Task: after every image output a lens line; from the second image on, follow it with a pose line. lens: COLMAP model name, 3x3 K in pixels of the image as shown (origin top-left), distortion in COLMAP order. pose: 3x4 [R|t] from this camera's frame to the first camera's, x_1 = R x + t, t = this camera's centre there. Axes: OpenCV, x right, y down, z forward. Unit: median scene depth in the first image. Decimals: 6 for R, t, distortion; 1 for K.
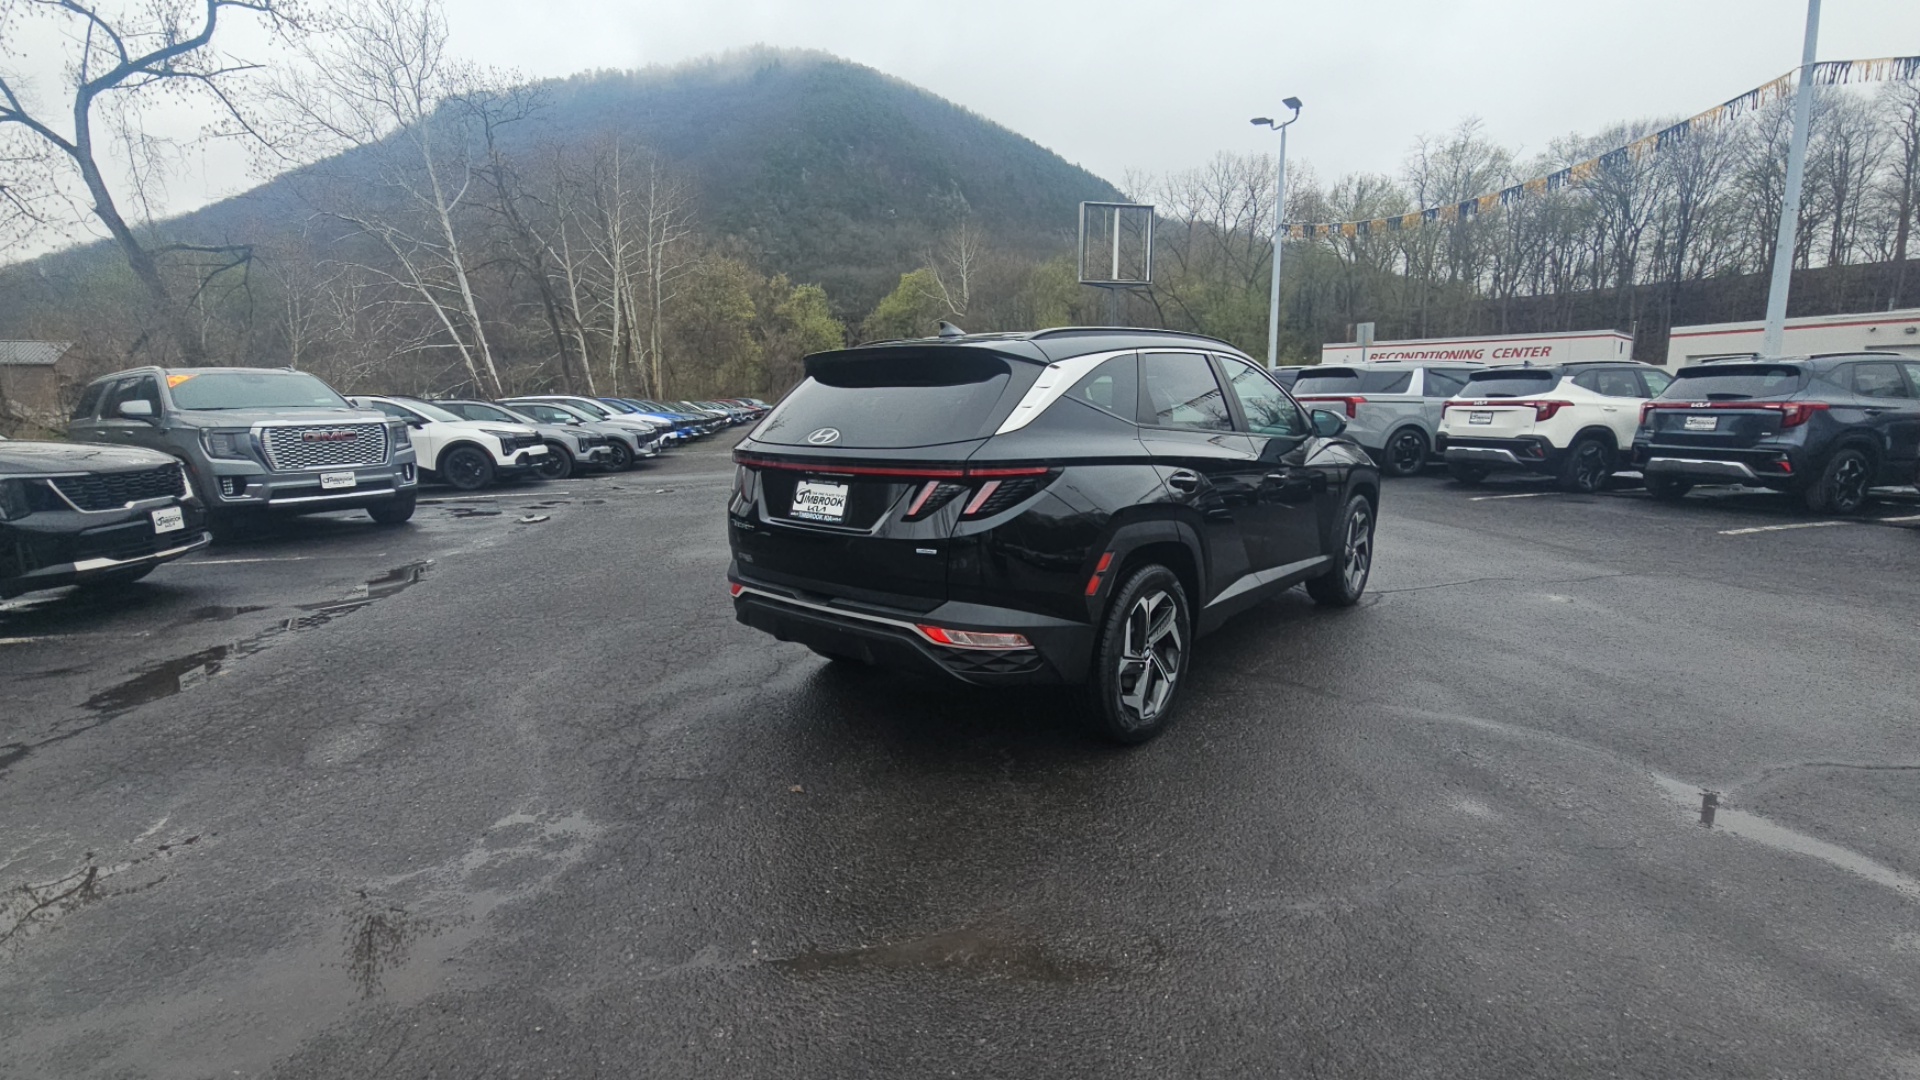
lens RADIAL K [[857.8, 0, 955.0], [0, 857.8, 540.4], [0, 0, 1]] dist [0.018072, -0.011980]
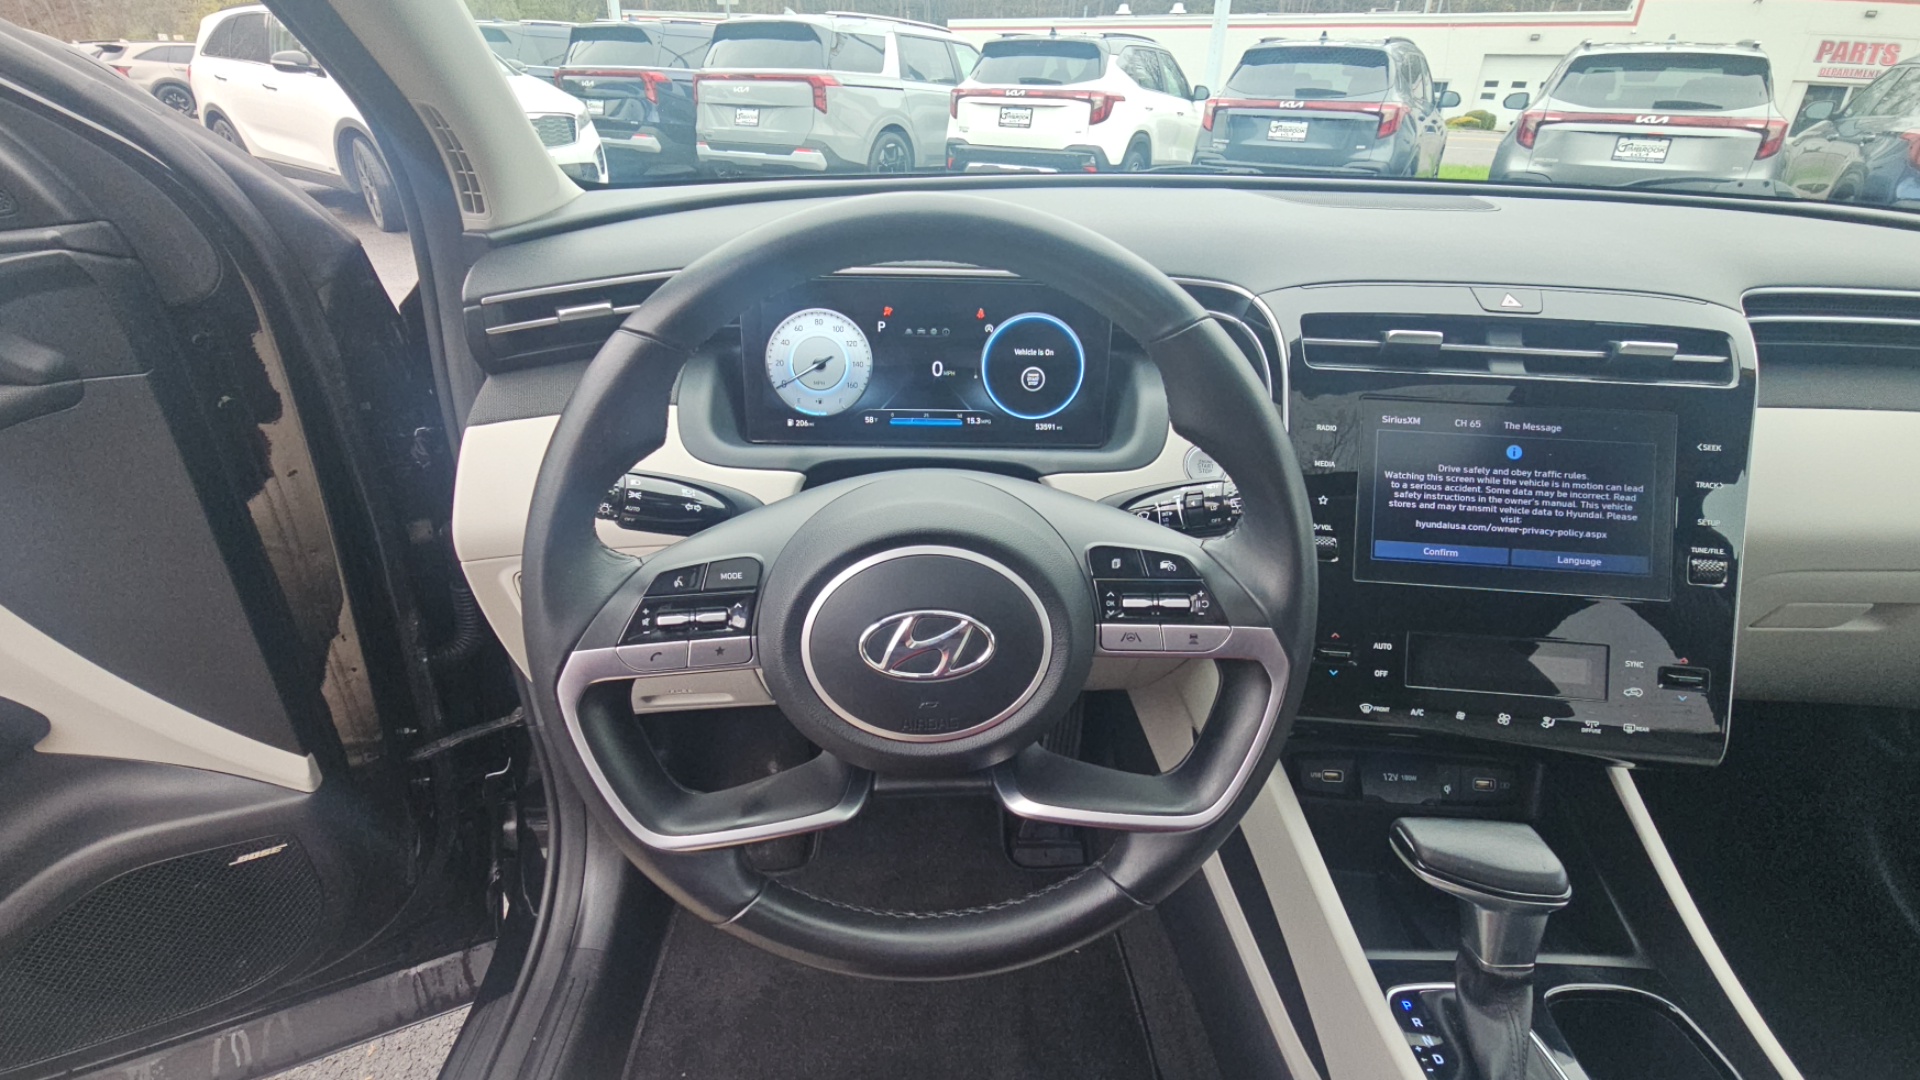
lens RADIAL K [[857.8, 0, 960.0], [0, 857.8, 533.8], [0, 0, 1]] dist [0.018072, -0.011980]
pose [[0.739901, -0.281807, 0.610845, 0.012566], [0.074992, 0.936920, 0.341403, -0.013177], [-0.668523, -0.206796, 0.714362, 0.090165]]
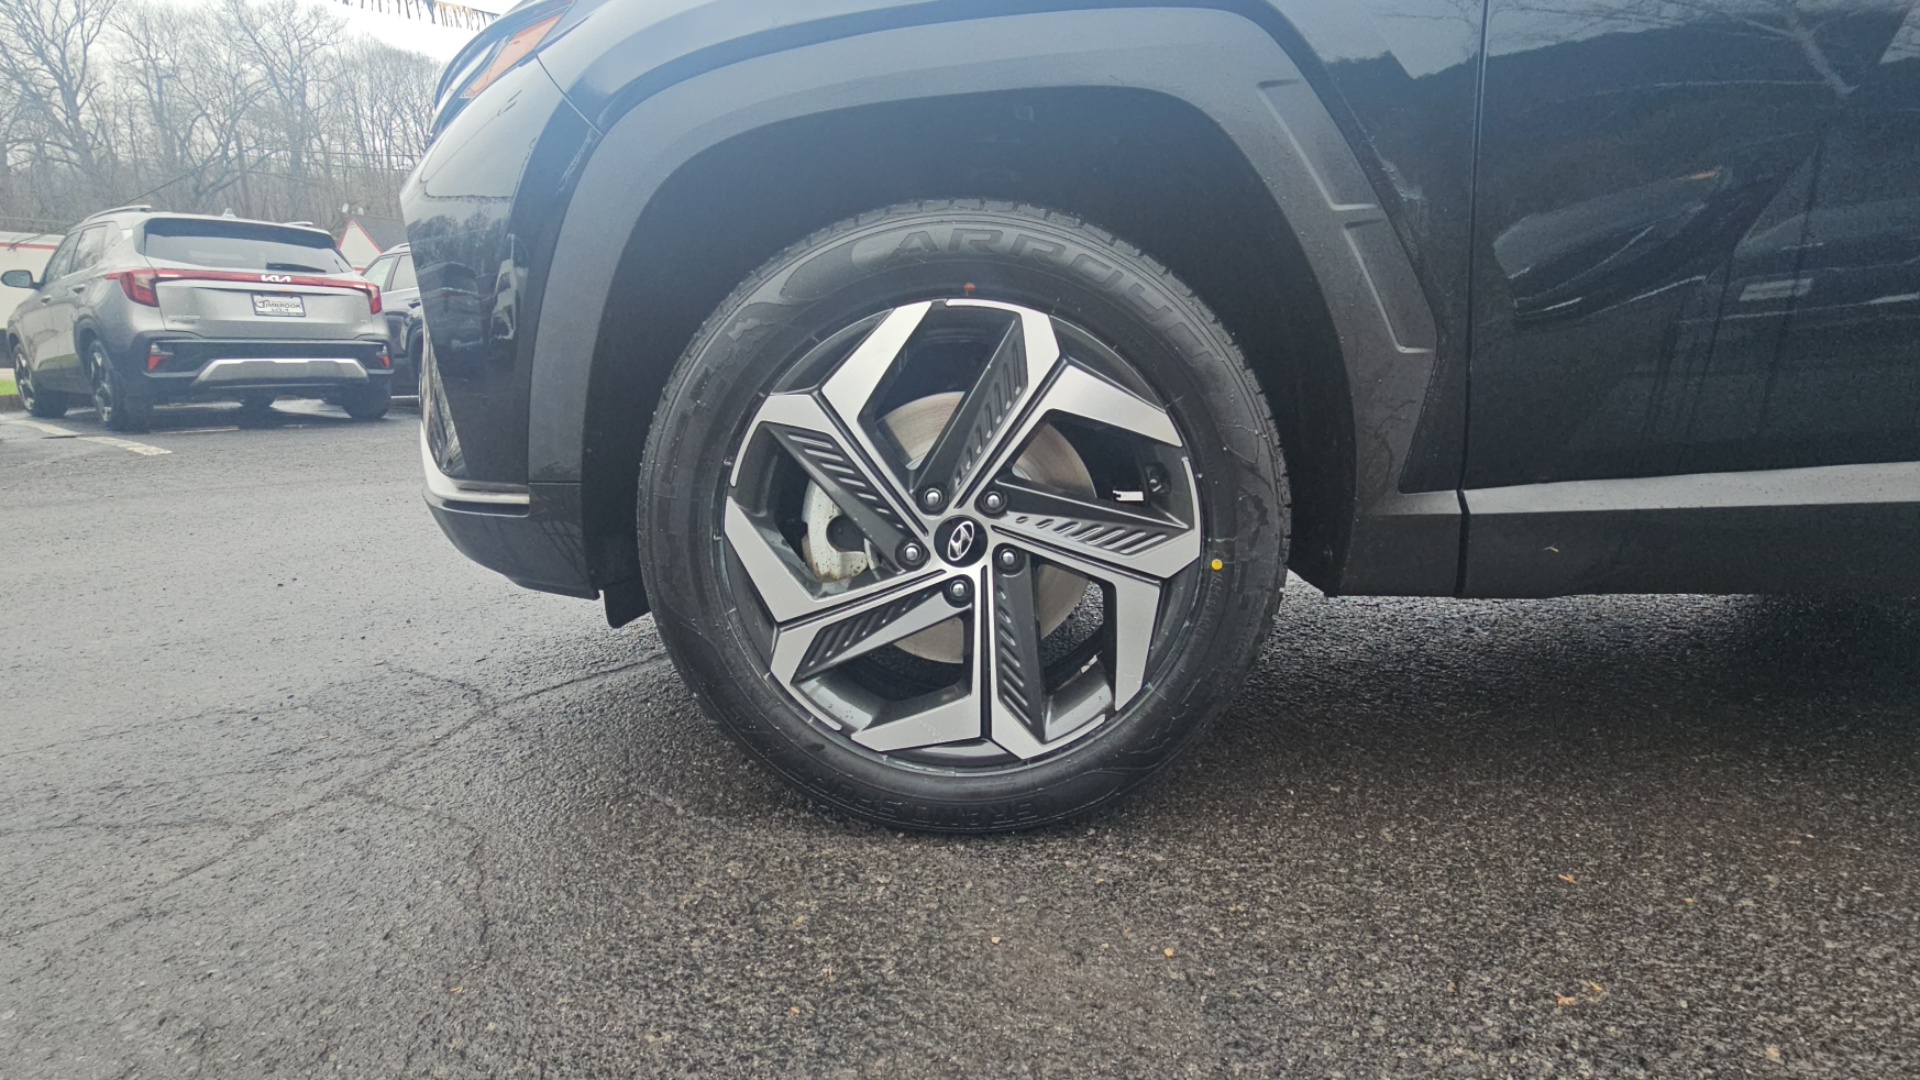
lens RADIAL K [[857.8, 0, 970.5], [0, 857.8, 531.5], [0, 0, 1]] dist [0.018072, -0.011980]
pose [[-0.636730, -0.136709, 0.758871, 0.007480], [0.140921, 0.946952, 0.288831, -0.007000], [-0.758100, 0.290849, -0.583688, 0.125166]]
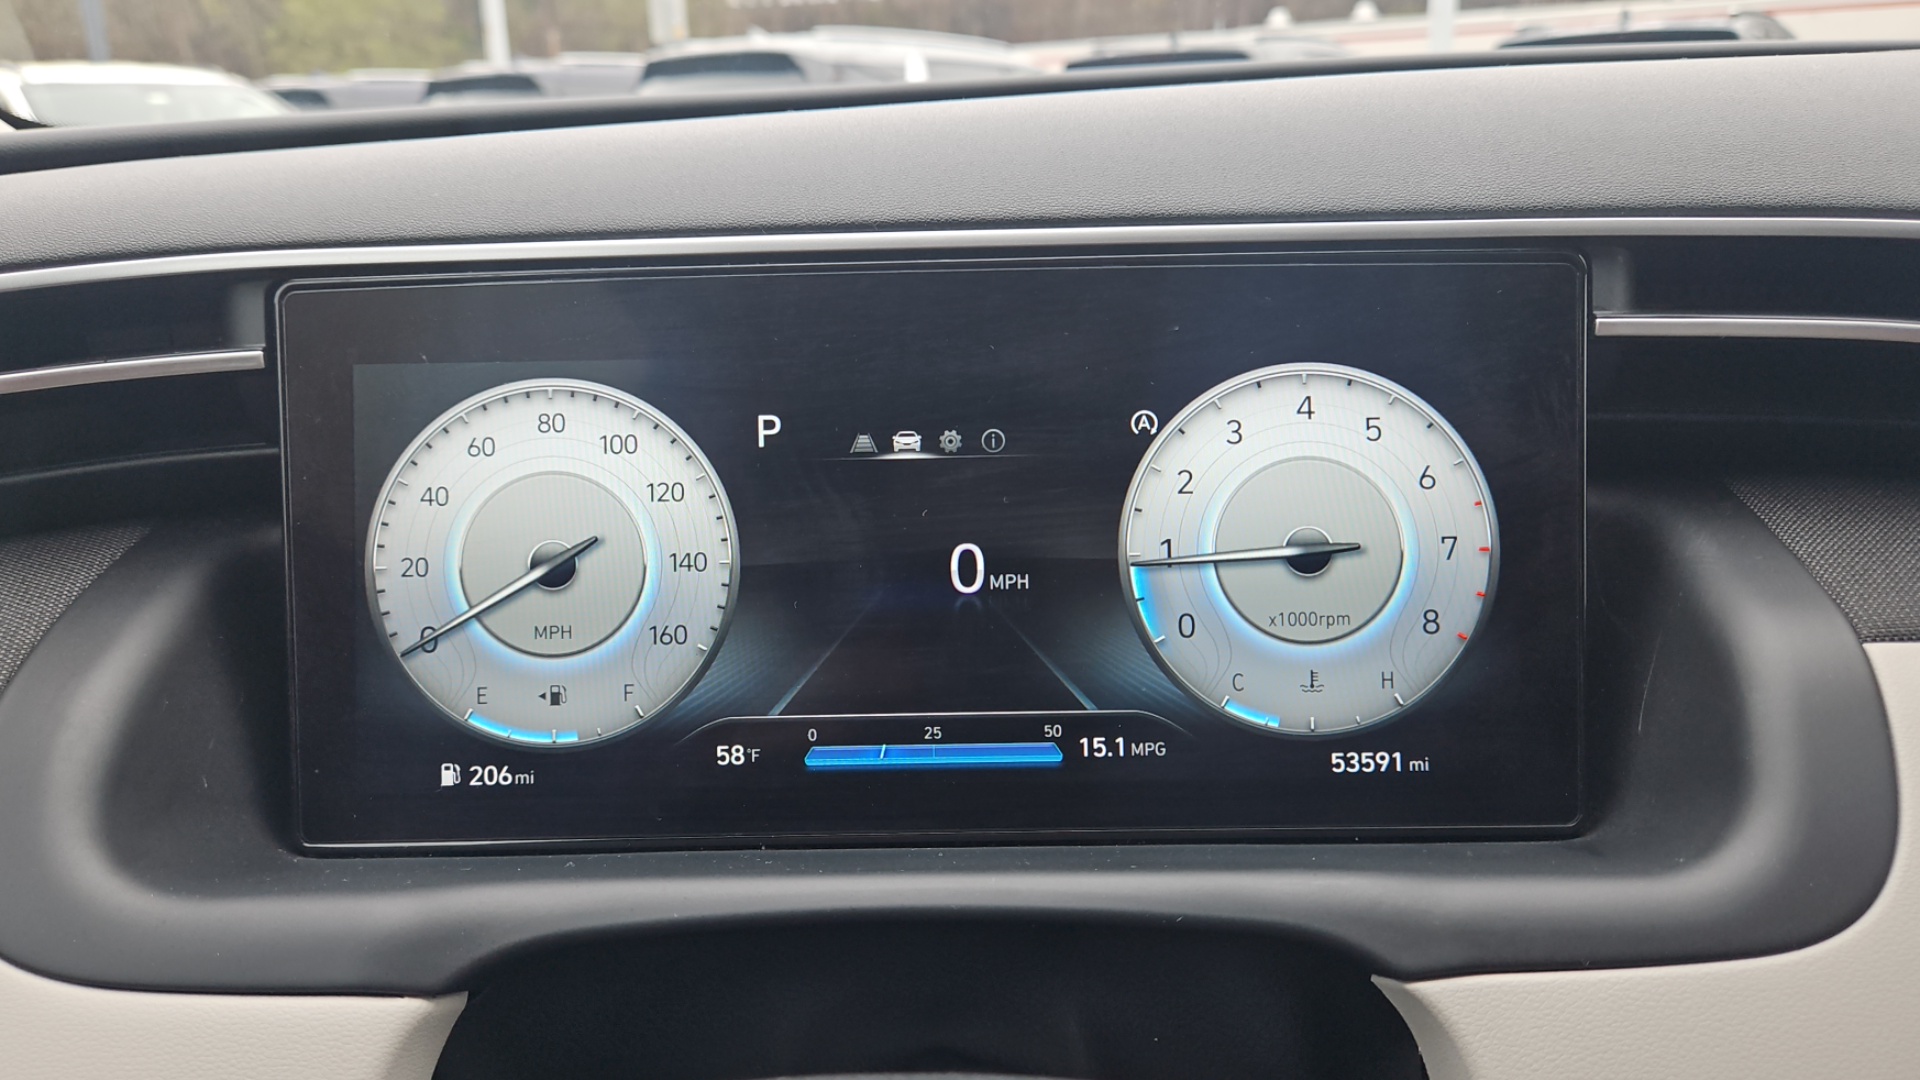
lens RADIAL K [[1450.6, 0, 958.4], [0, 1450.6, 532.8], [0, 0, 1]] dist [0.025085, -0.047527]
pose [[0.771028, -0.170321, 0.613601, 0.016690], [0.119369, 0.985144, 0.123458, -0.012139], [-0.625513, -0.021944, 0.779905, 0.094870]]
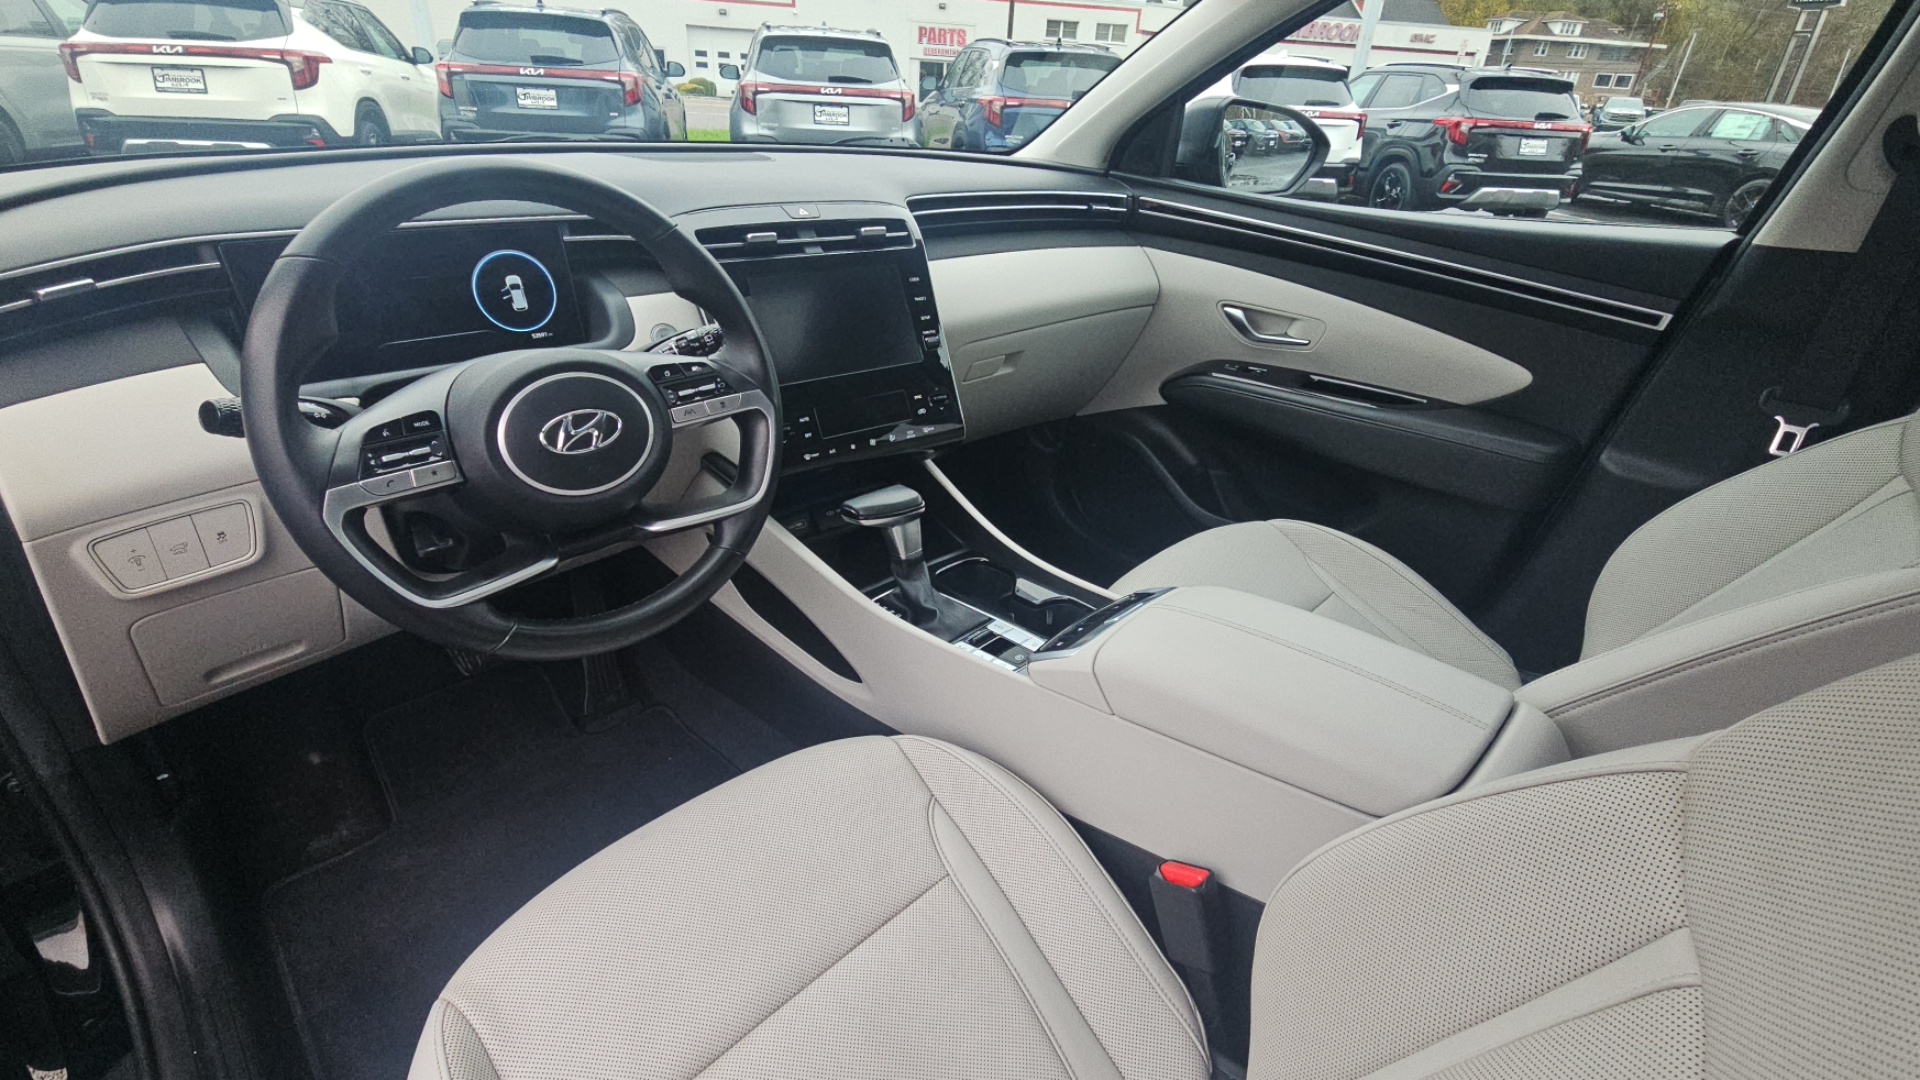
lens RADIAL K [[857.8, 0, 954.3], [0, 857.8, 541.2], [0, 0, 1]] dist [0.018072, -0.011980]
pose [[0.080474, -0.453505, 0.887613, 0.005850], [0.113894, 0.888853, 0.443812, -0.013235], [-0.990228, 0.065378, 0.123181, 0.088856]]
